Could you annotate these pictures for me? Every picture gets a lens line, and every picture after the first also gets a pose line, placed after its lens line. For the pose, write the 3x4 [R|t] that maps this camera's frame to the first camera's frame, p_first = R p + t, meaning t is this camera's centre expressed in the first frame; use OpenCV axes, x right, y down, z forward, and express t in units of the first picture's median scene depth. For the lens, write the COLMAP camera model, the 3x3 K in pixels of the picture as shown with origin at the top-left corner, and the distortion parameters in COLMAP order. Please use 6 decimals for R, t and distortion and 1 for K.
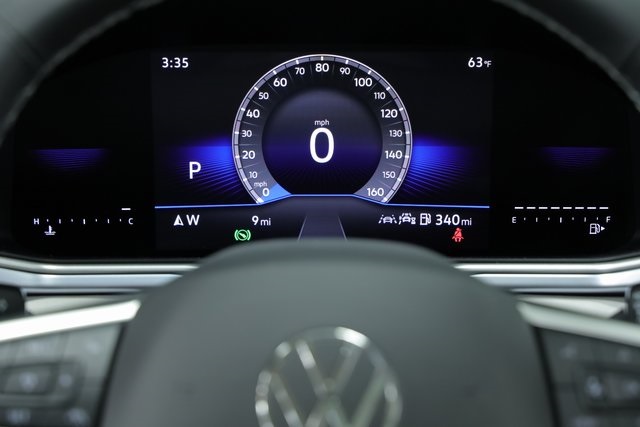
lens RADIAL K [[1935.6, 0, 319.4], [0, 1935.6, 213.0], [0, 0, 1]] dist [0.685926, 0.000000]
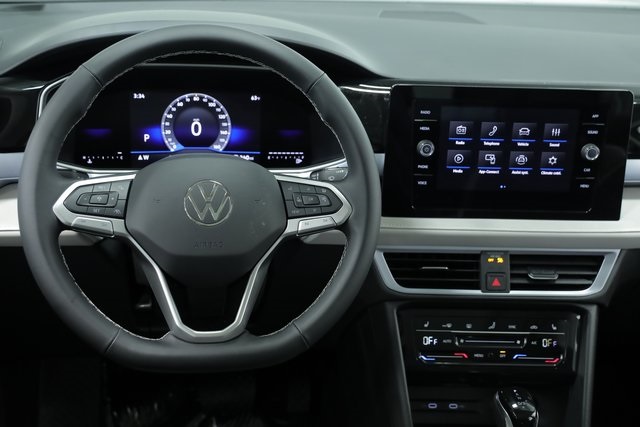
lens RADIAL K [[871.9, 0, 319.8], [0, 871.9, 214.1], [0, 0, 1]] dist [0.155112, 0.000000]
pose [[0.986039, -0.010066, 0.166209, -0.032214], [0.006852, 0.999779, 0.019899, 0.058529], [-0.166372, -0.018482, 0.985890, -0.201881]]
